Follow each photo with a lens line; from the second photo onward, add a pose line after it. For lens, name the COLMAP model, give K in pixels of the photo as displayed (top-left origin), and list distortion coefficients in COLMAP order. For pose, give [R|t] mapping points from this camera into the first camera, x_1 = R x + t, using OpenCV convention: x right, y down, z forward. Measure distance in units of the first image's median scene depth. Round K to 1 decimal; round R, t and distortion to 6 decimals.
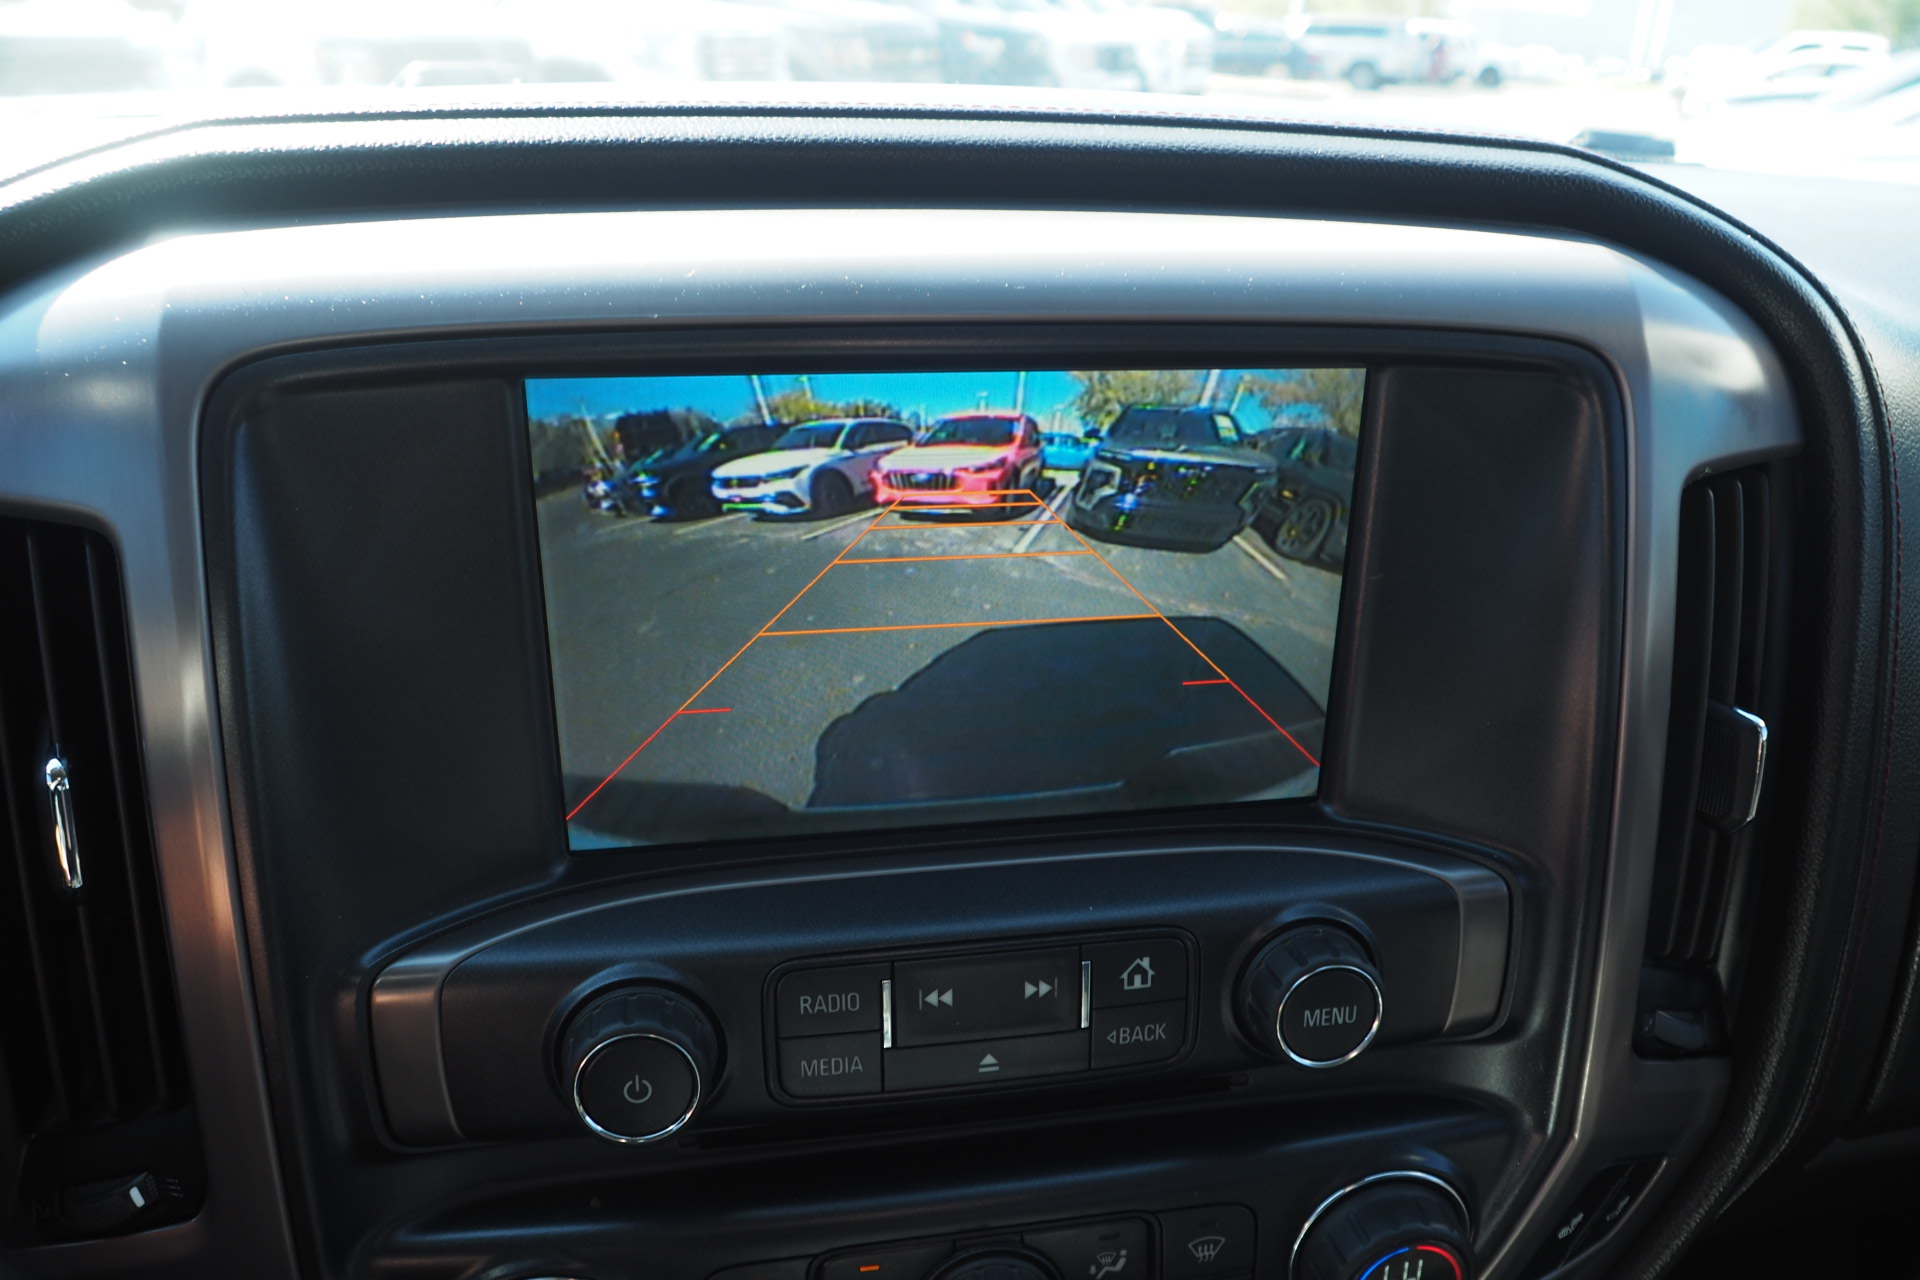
lens RADIAL K [[1359.8, 0, 971.0], [0, 1359.8, 633.2], [0, 0, 1]] dist [-0.024149, -0.007257]
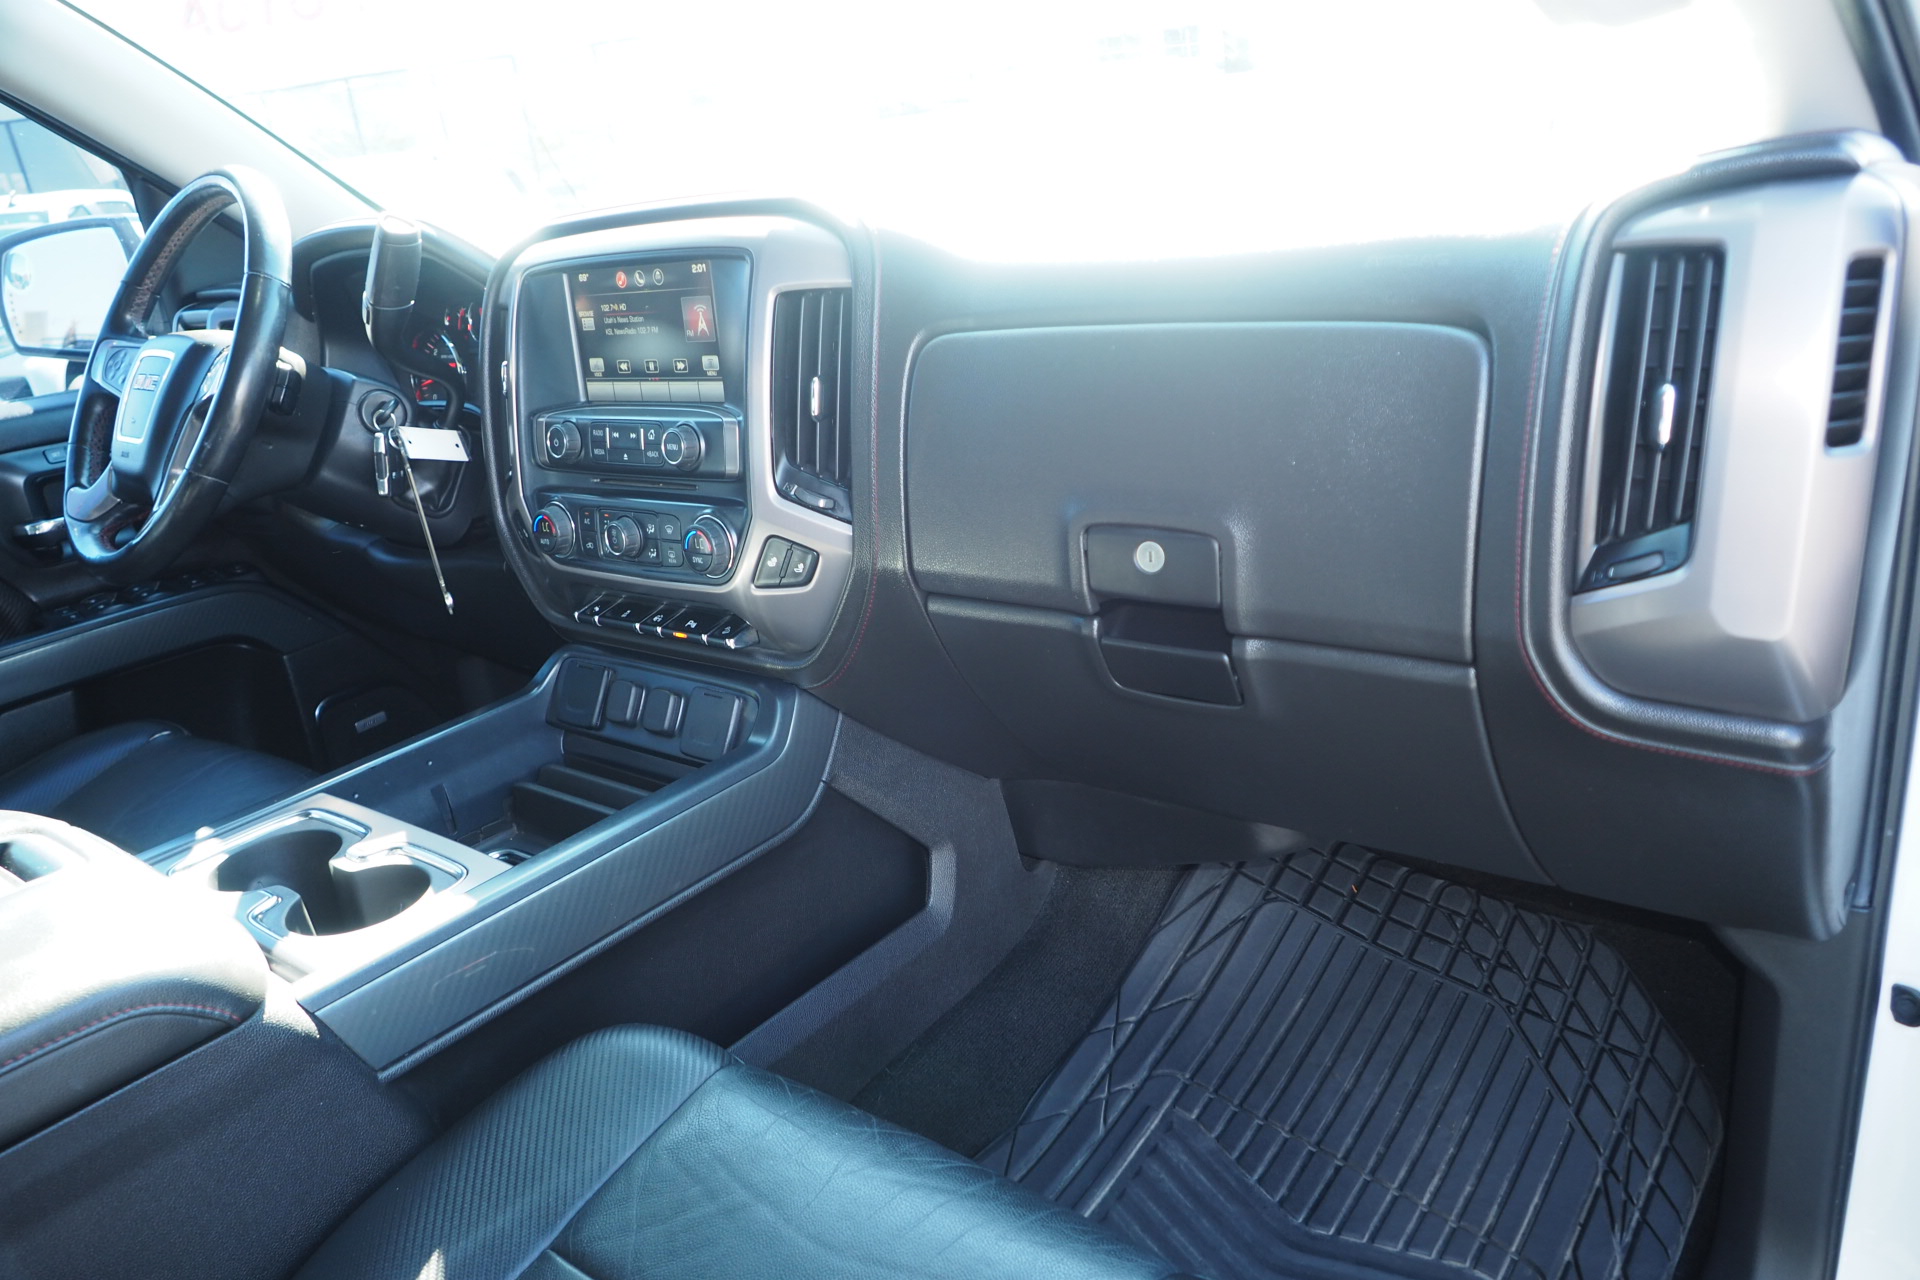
lens RADIAL K [[1359.8, 0, 956.3], [0, 1359.8, 649.3], [0, 0, 1]] dist [-0.024149, -0.007257]
pose [[0.649836, 0.147764, -0.745573, 3.193688], [-0.186105, 0.981995, 0.032412, 0.510286], [0.736938, 0.117693, 0.665635, -0.670332]]
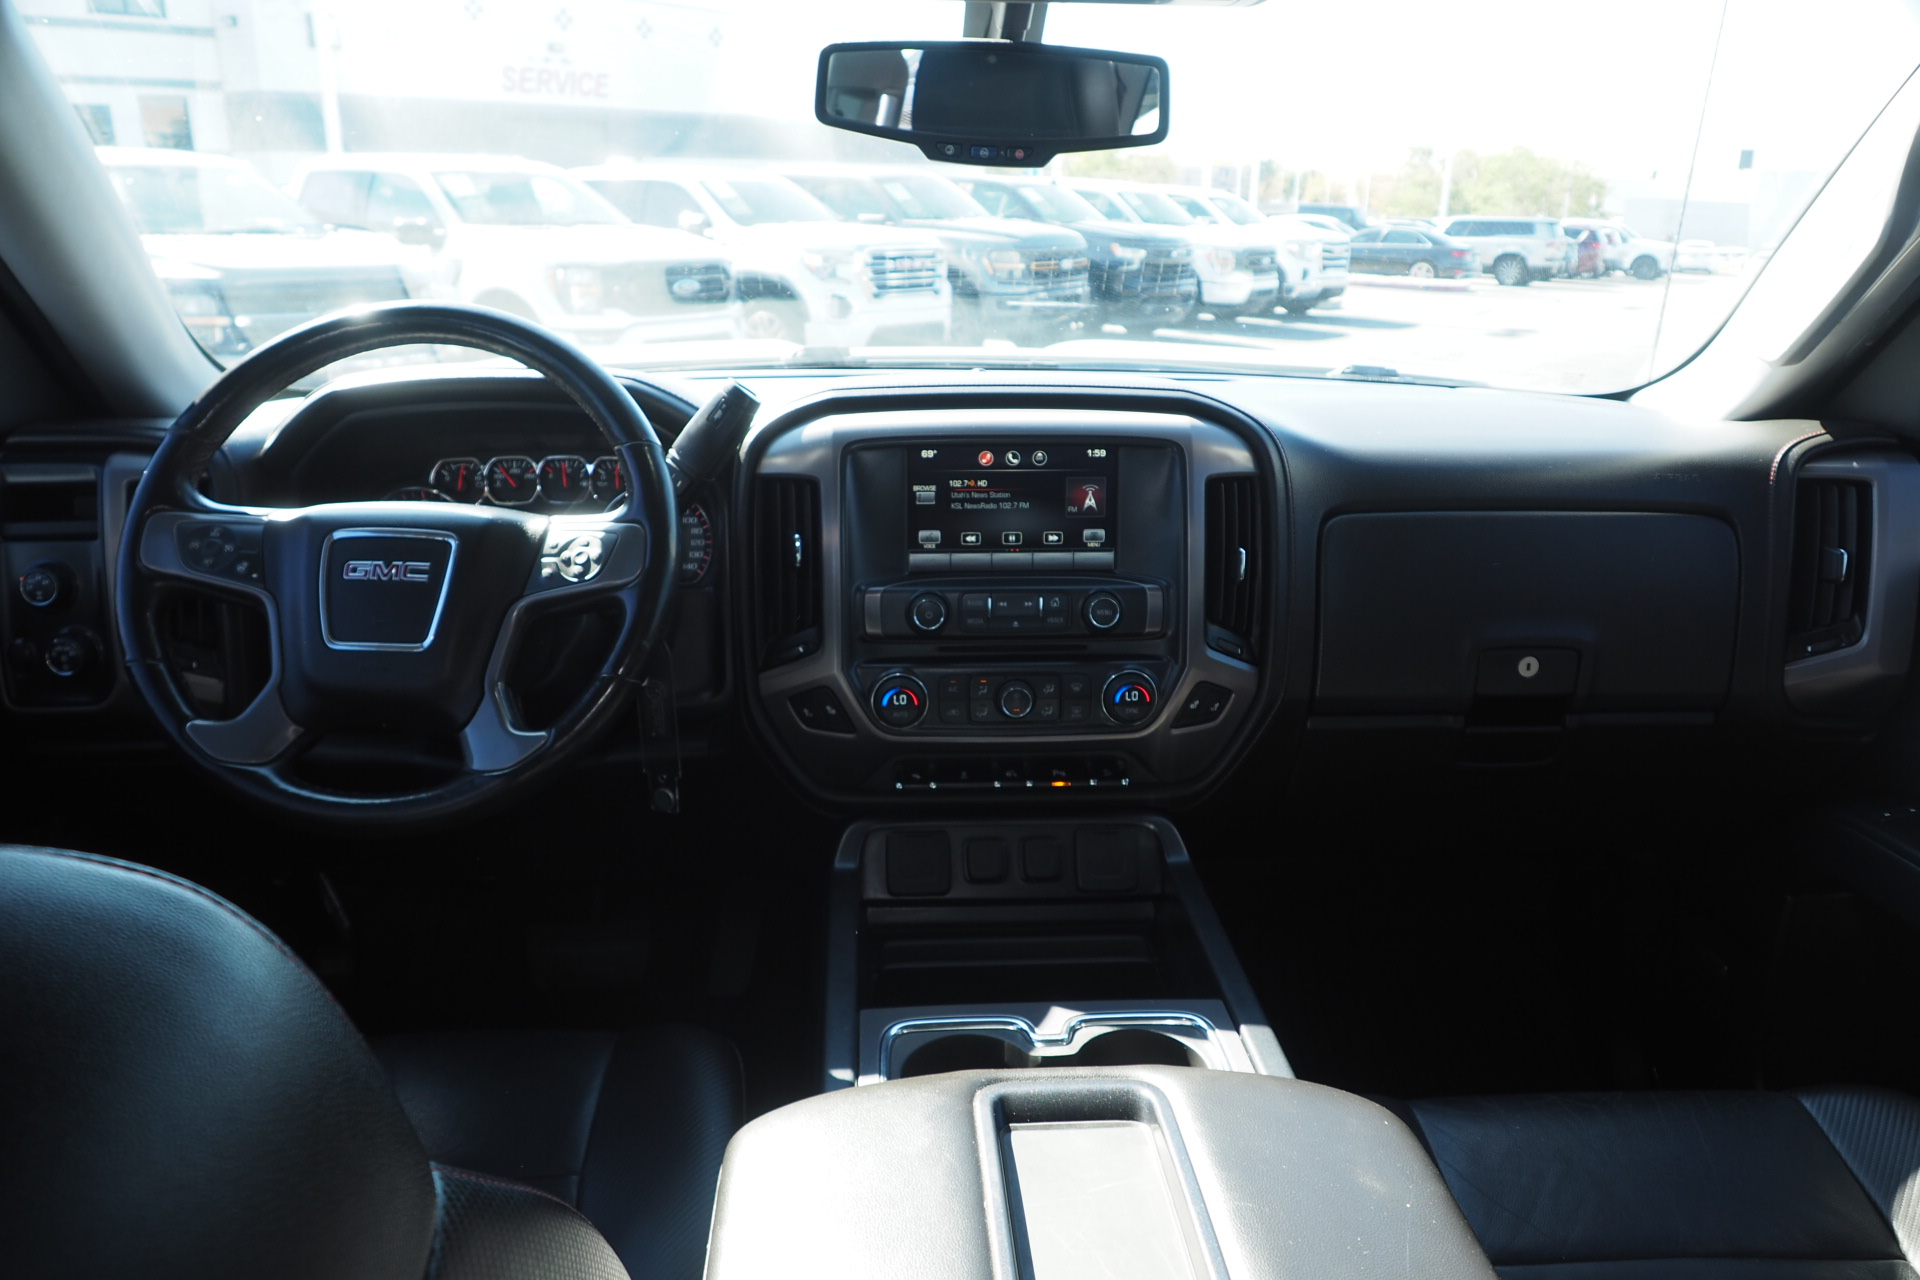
lens RADIAL K [[1359.8, 0, 963.3], [0, 1359.8, 649.5], [0, 0, 1]] dist [-0.024149, -0.007257]
pose [[0.993492, 0.012288, -0.113239, 0.286838], [-0.026119, 0.992250, -0.121480, 0.813575], [0.110868, 0.123647, 0.986113, -2.662947]]
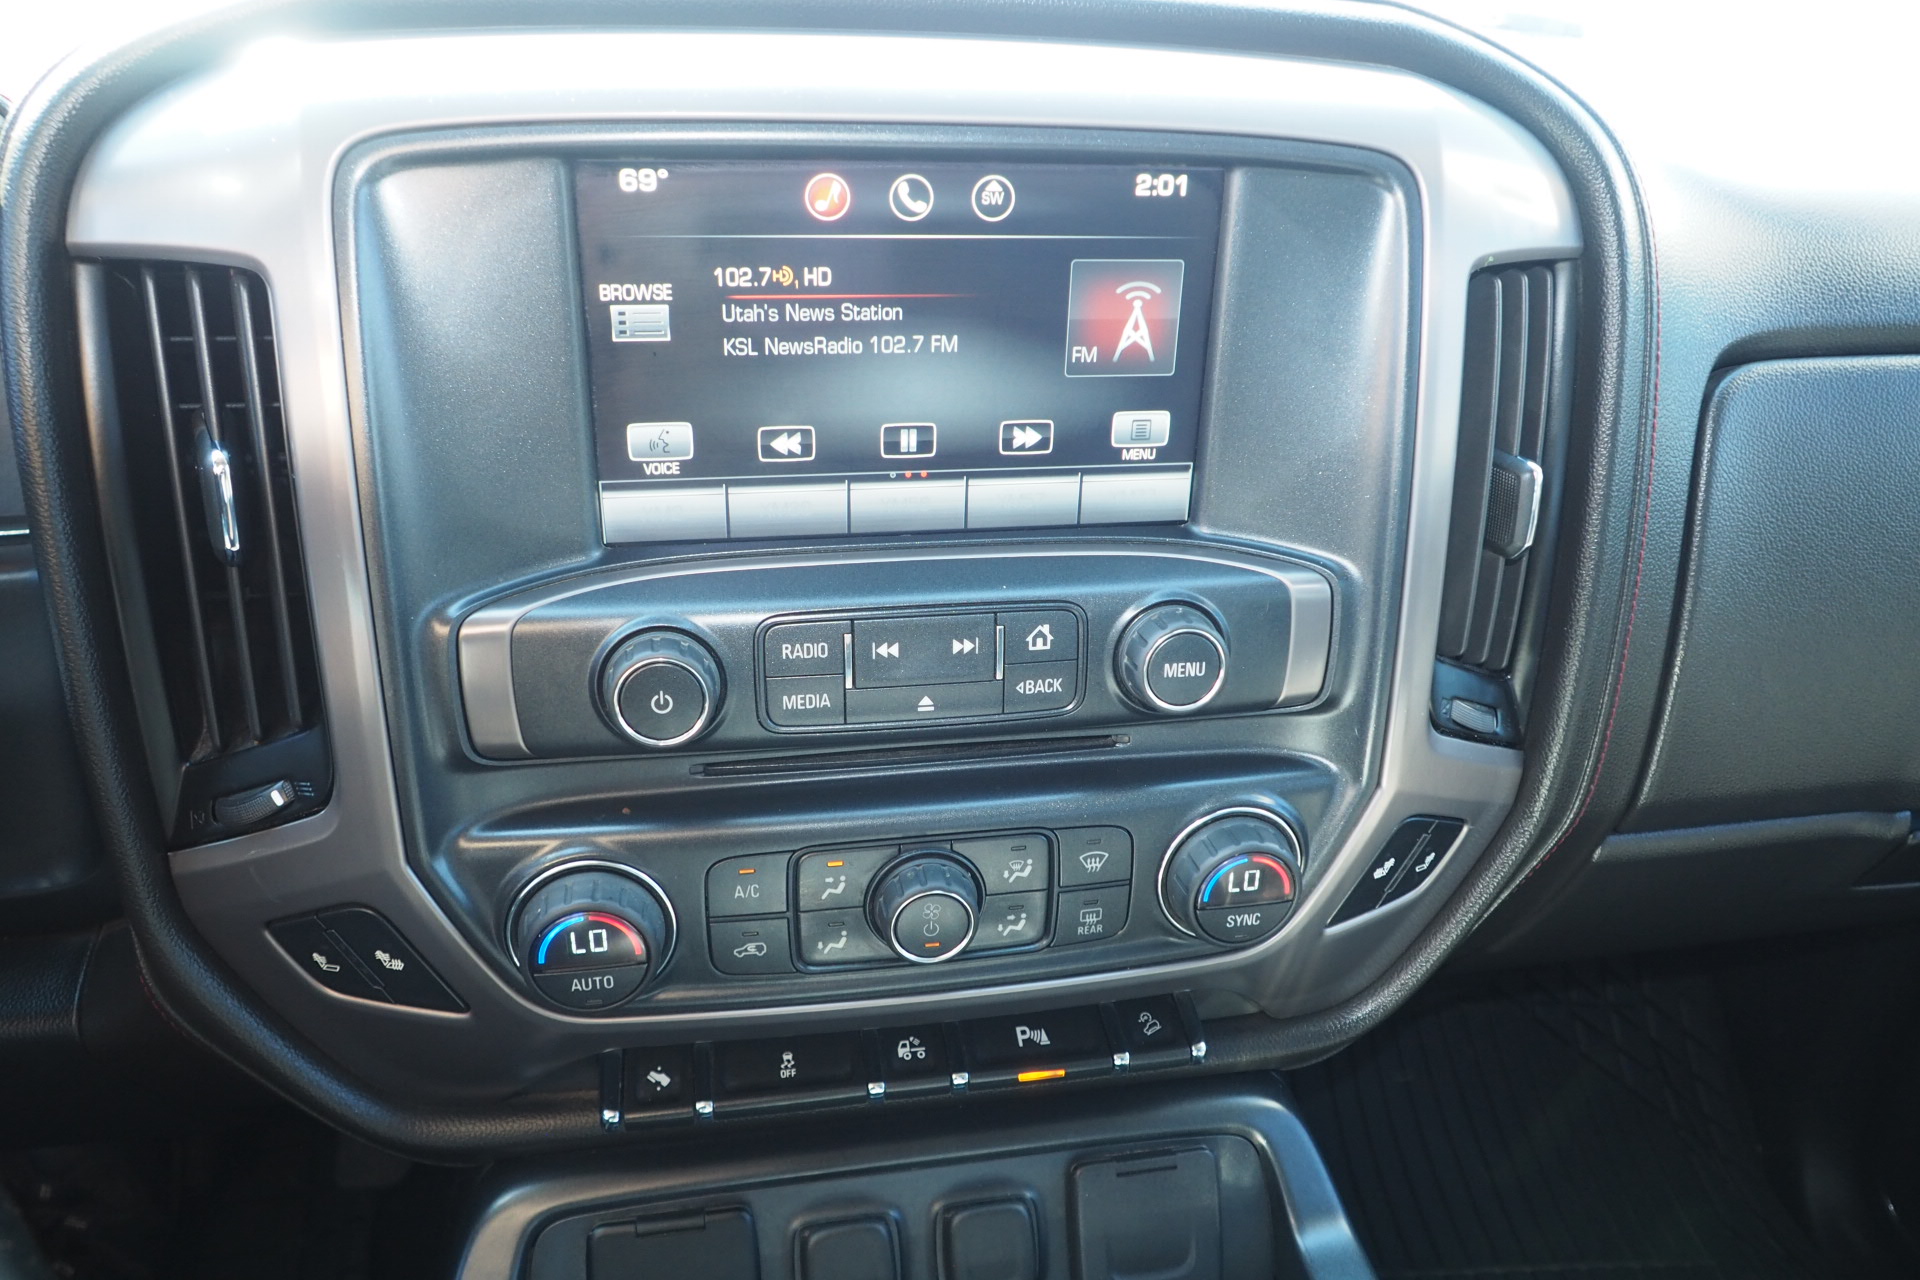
lens RADIAL K [[1359.8, 0, 964.9], [0, 1359.8, 639.0], [0, 0, 1]] dist [-0.024149, -0.007257]
pose [[0.999823, 0.005325, 0.018048, 0.025237], [-0.006510, 0.997781, 0.066268, 0.156570], [-0.017655, -0.066374, 0.997639, -0.295430]]
